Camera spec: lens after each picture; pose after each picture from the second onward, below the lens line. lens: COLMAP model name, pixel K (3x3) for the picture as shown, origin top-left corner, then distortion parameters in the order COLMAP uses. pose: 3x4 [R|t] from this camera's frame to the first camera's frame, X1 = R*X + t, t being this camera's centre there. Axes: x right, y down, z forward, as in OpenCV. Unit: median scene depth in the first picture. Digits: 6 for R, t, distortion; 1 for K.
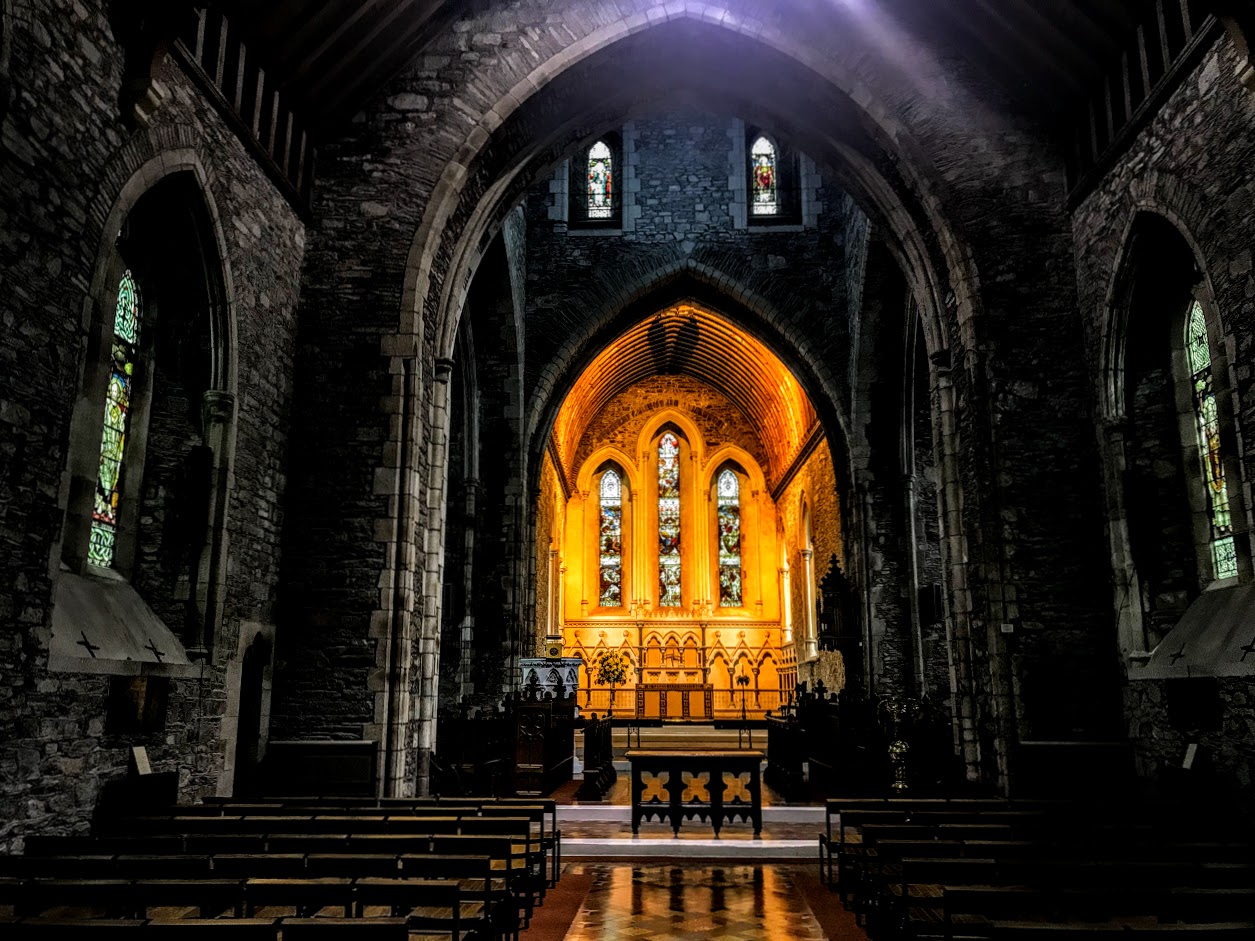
lens RADIAL K [[1022.8, 0, 627.2], [0, 1022.8, 469.2], [0, 0, 1]] dist [0.010977, -0.002012]
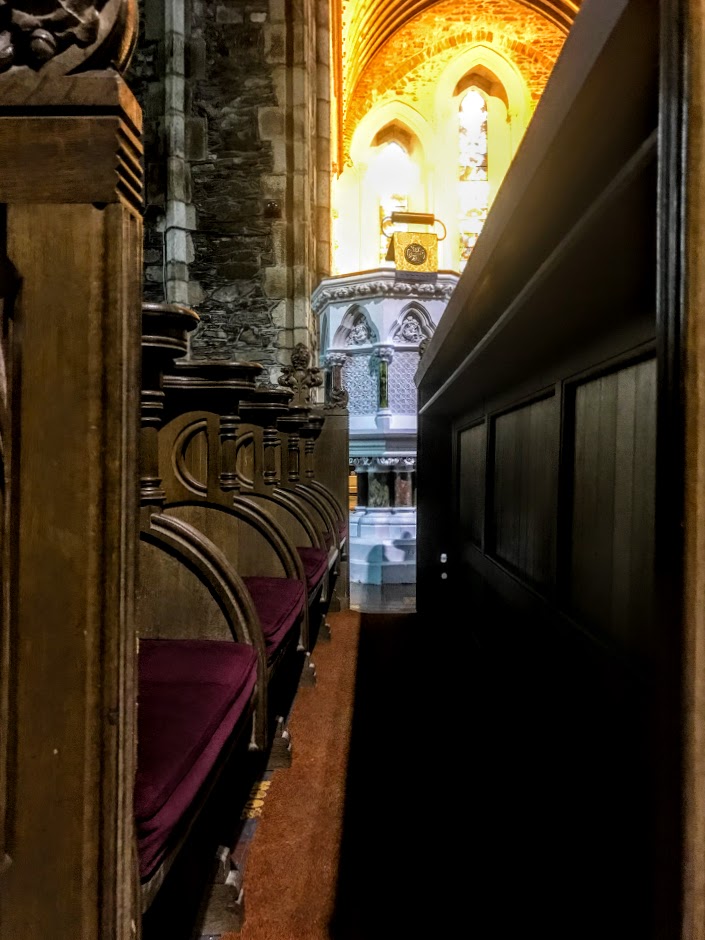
lens RADIAL K [[766.1, 0, 353.2], [0, 766.1, 470.9], [0, 0, 1]] dist [0.010977, -0.002012]
pose [[0.999778, -0.000654, 0.021065, -0.057620], [-0.003931, 0.976190, 0.216880, 0.112952], [-0.020705, -0.216915, 0.975971, 0.421509]]
